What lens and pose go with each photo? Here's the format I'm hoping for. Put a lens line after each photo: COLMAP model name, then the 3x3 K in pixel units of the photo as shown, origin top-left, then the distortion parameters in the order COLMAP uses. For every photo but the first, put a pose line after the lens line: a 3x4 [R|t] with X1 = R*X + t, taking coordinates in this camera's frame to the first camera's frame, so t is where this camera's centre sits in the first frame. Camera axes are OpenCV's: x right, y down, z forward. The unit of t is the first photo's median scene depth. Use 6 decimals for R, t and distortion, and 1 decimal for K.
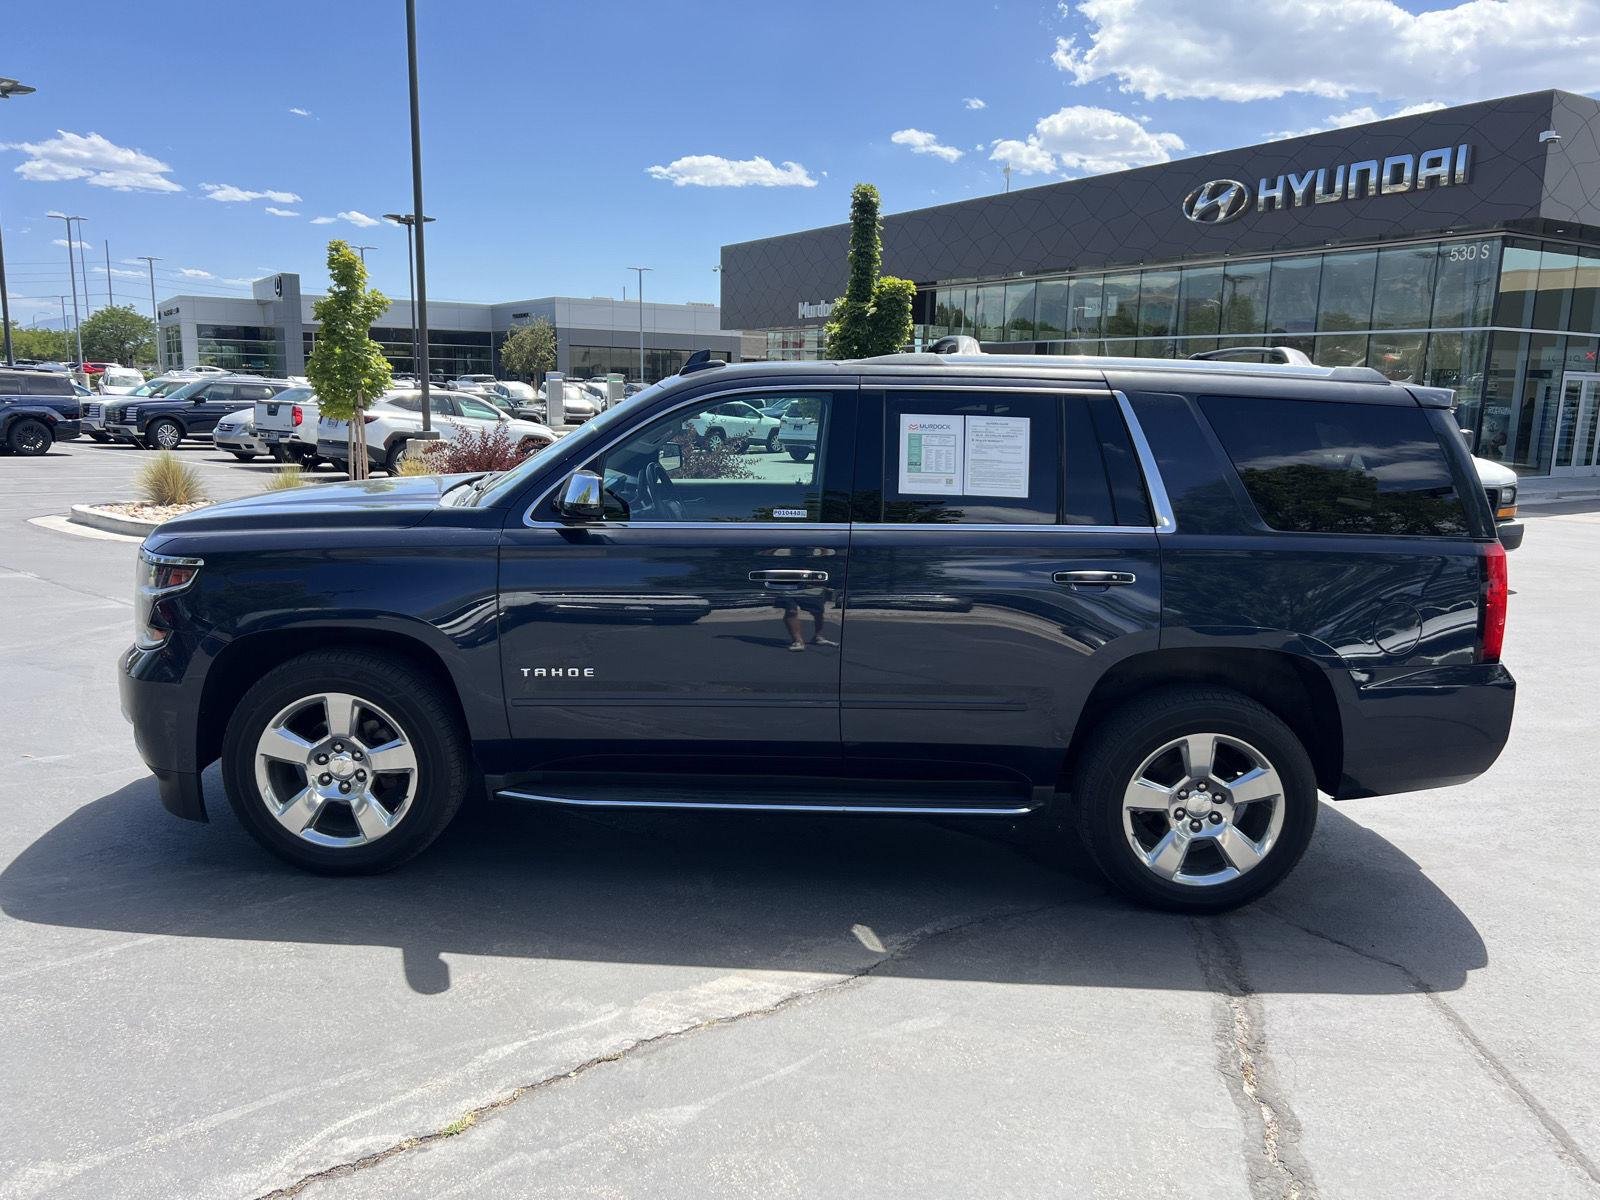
lens RADIAL K [[1197.9, 0, 800.0], [0, 1197.9, 600.0], [0, 0, 1]] dist [0.056118, -0.064060]
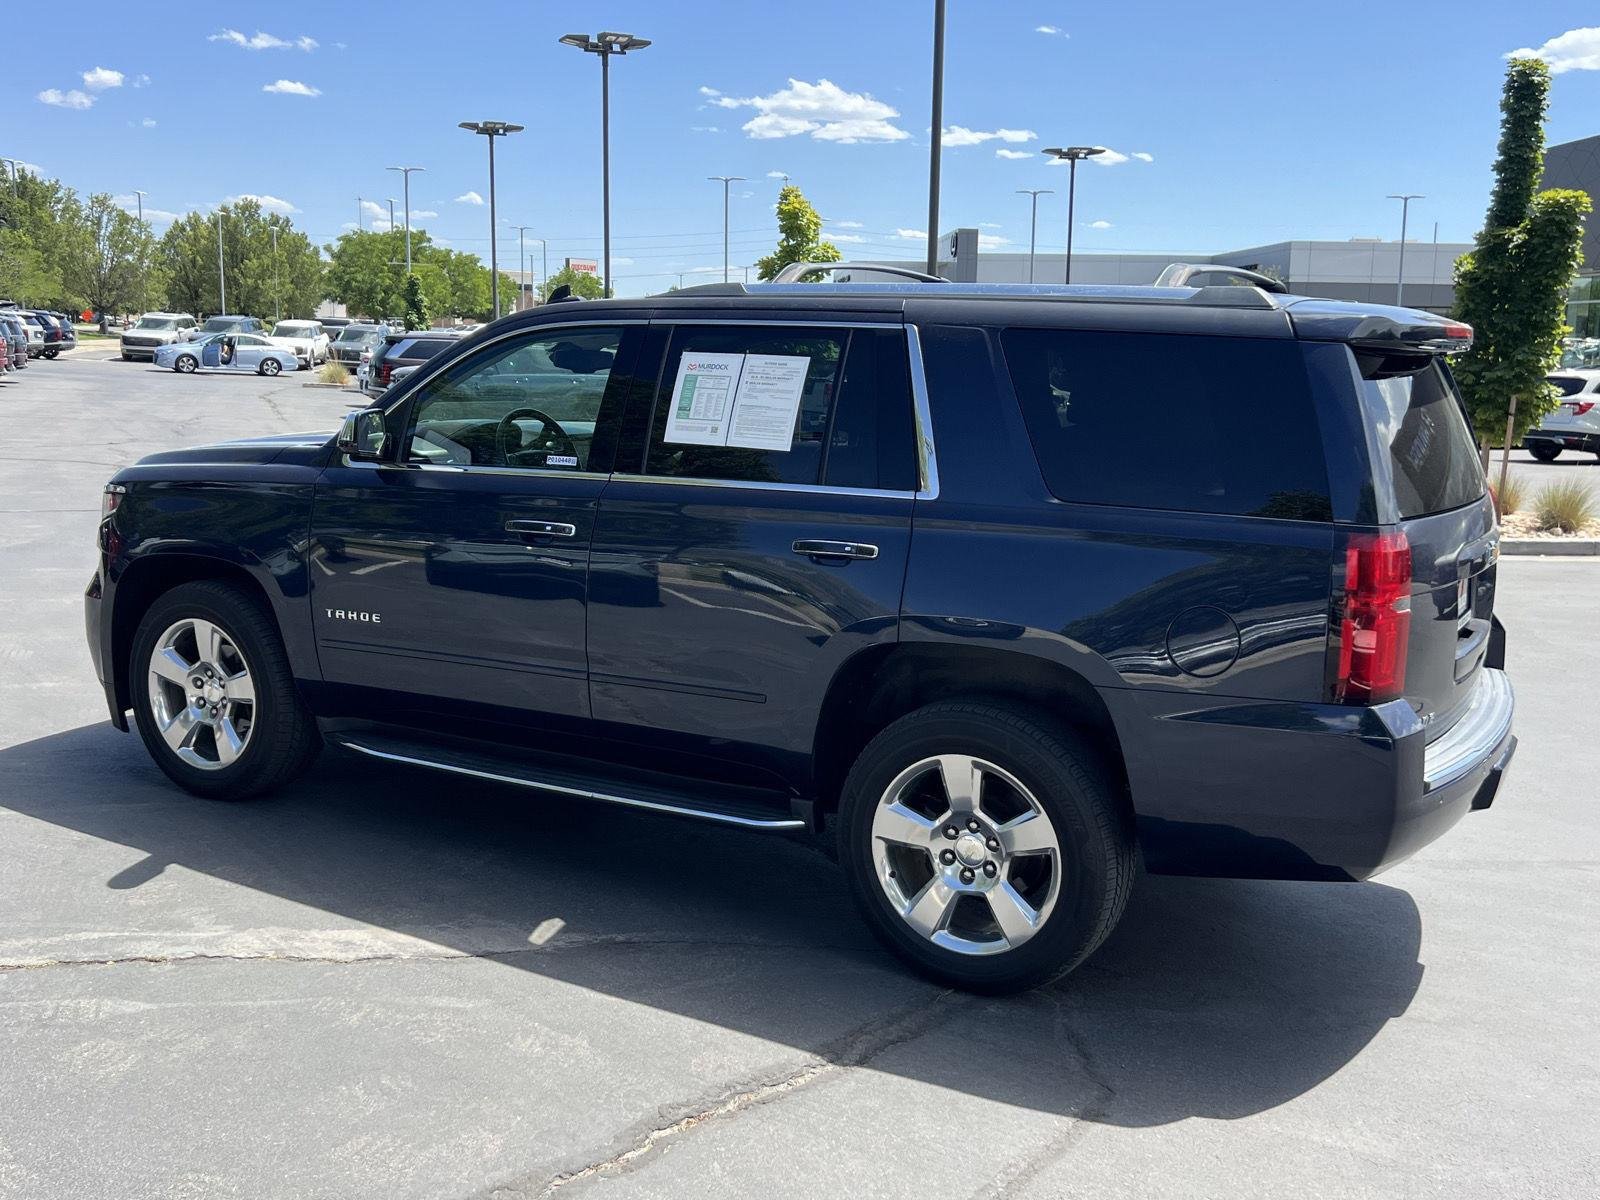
lens RADIAL K [[1587.4, 0, 800.0], [0, 1587.4, 600.0], [0, 0, 1]] dist [0.055974, -0.079976]
pose [[0.869502, 0.069473, -0.489019, 0.732769], [-0.083275, 0.996505, -0.006498, 0.024920], [0.486859, 0.046373, 0.872249, 0.040038]]
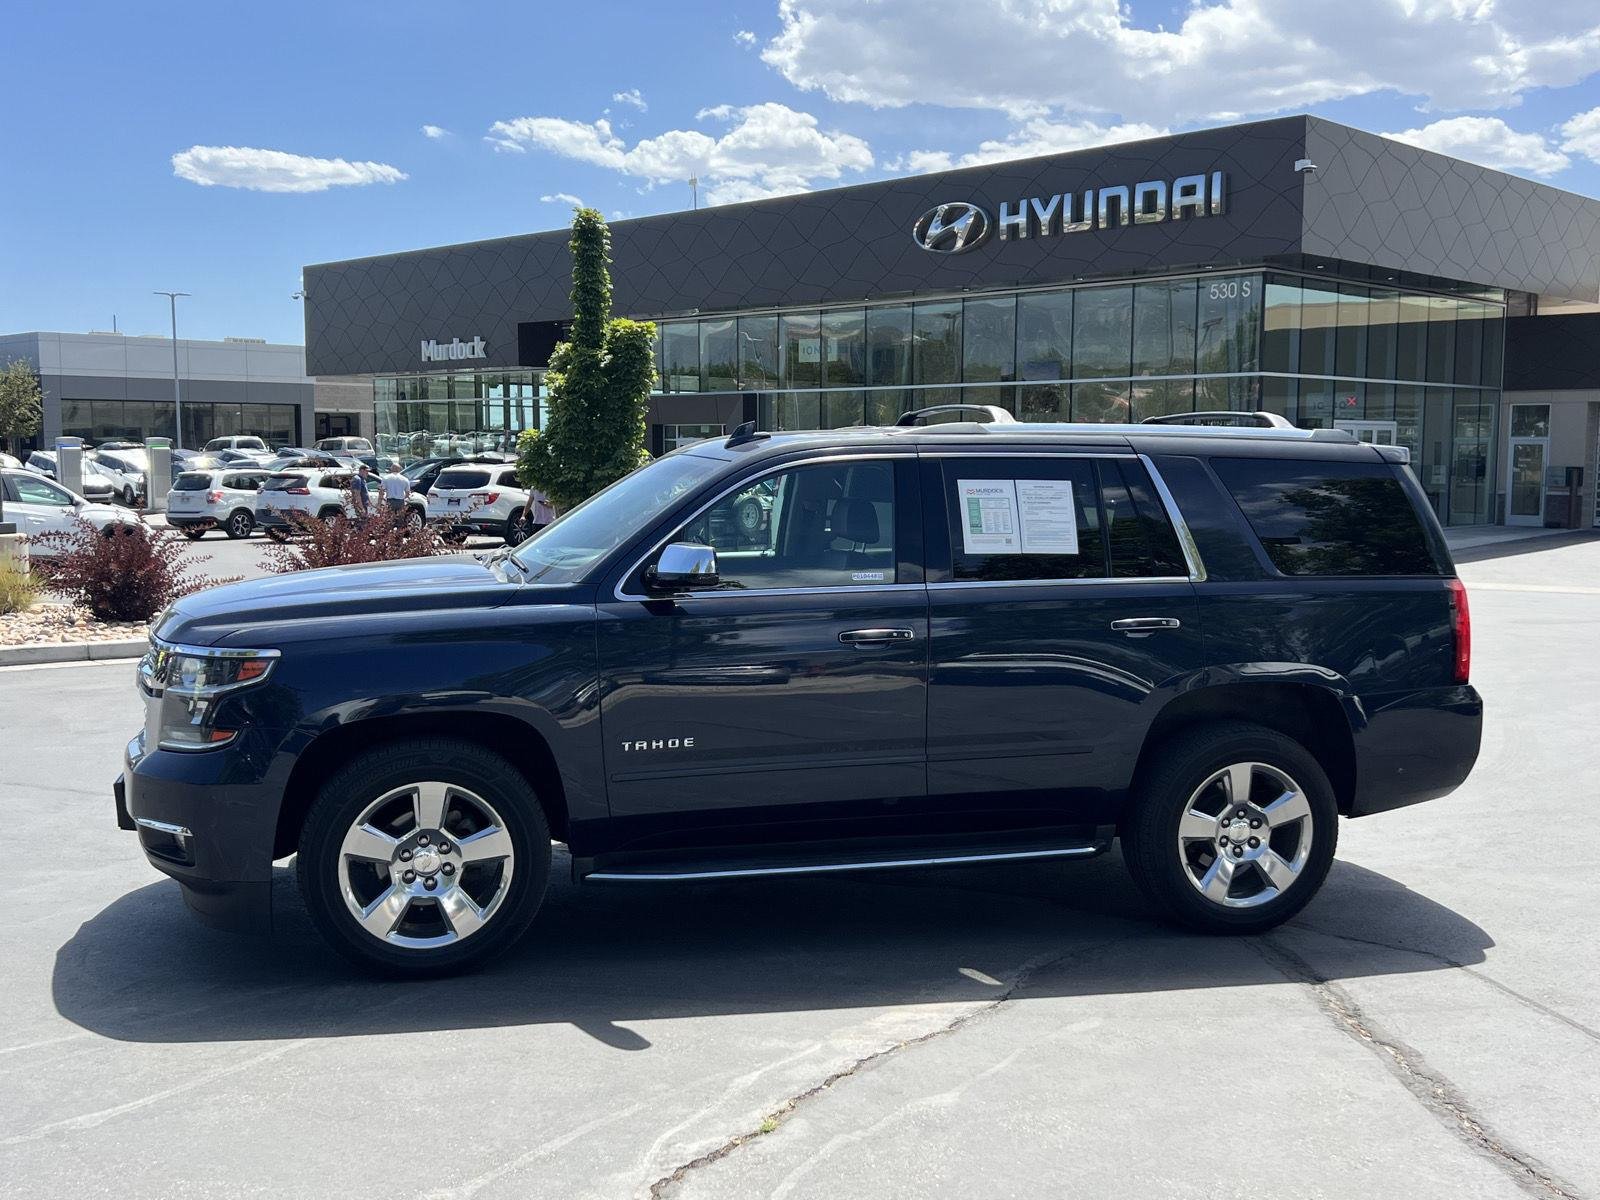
lens RADIAL K [[1614.0, 0, 800.0], [0, 1614.0, 600.0], [0, 0, 1]] dist [0.080174, -0.143378]
pose [[0.966249, -0.042995, 0.253995, -0.413008], [0.063513, 0.995298, -0.073136, 0.045231], [-0.249656, 0.086800, 0.964436, -0.325182]]
